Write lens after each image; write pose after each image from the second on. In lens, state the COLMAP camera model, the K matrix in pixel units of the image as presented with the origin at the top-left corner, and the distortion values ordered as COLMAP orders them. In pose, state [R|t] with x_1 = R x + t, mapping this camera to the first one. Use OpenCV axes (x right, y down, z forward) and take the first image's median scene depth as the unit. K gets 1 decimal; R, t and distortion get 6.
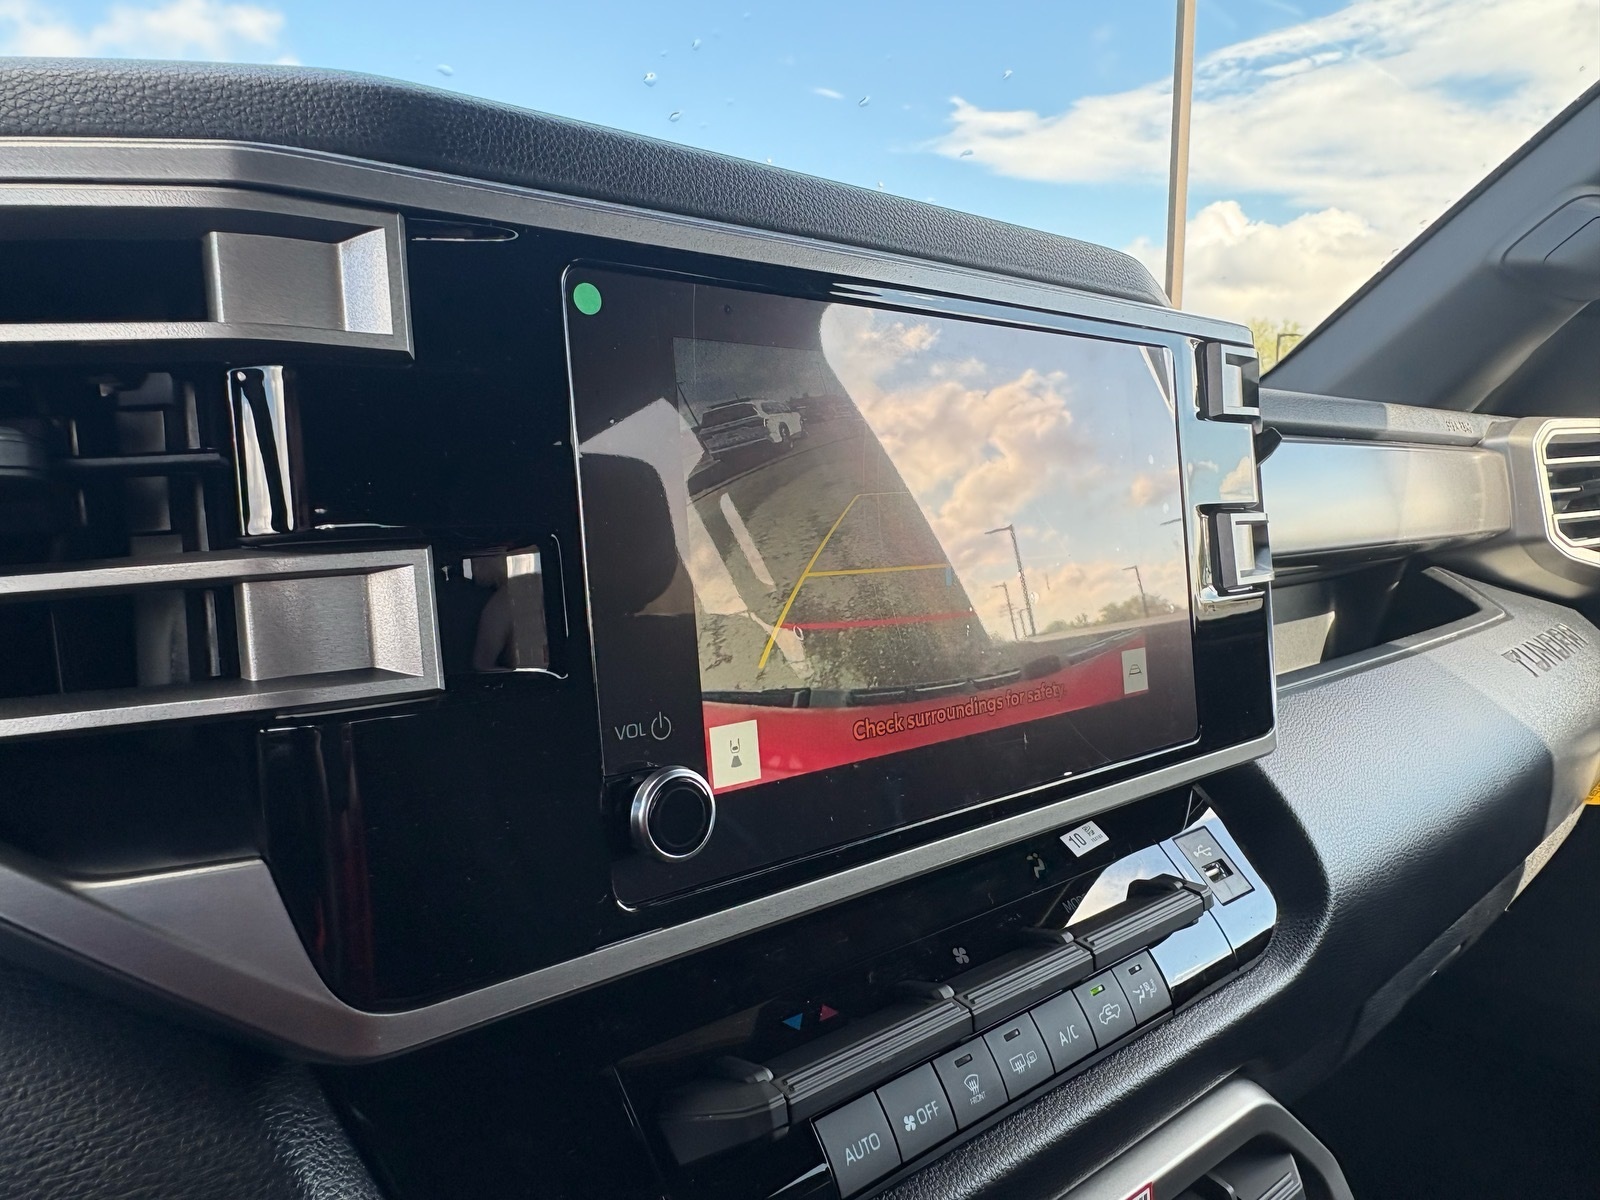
lens RADIAL K [[1084.4, 0, 767.9], [0, 1084.4, 606.1], [0, 0, 1]] dist [-0.001102, 0.000527]
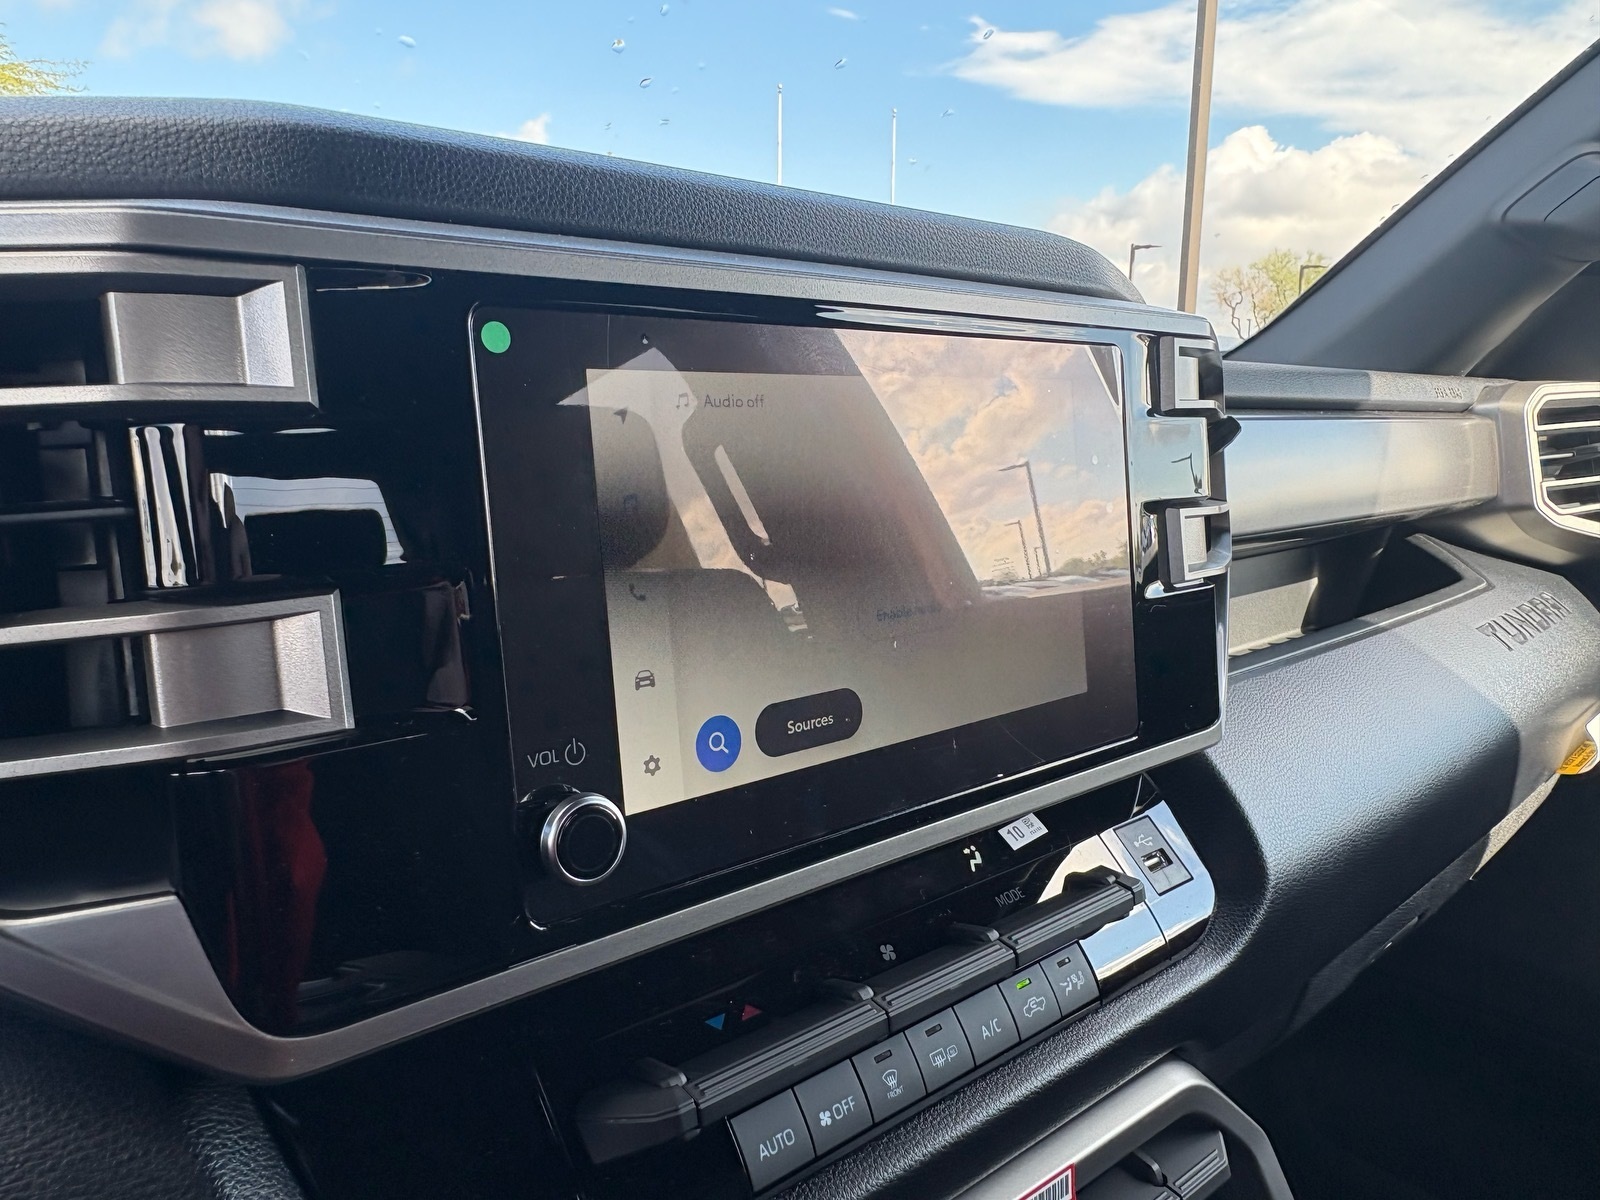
lens RADIAL K [[1082.8, 0, 757.9], [0, 1082.8, 606.1], [0, 0, 1]] dist [-0.001909, 0.002595]
pose [[0.999815, 0.004380, -0.018728, 0.072101], [-0.003276, 0.998277, 0.058588, -0.068071], [0.018953, -0.058516, 0.998107, -0.014141]]
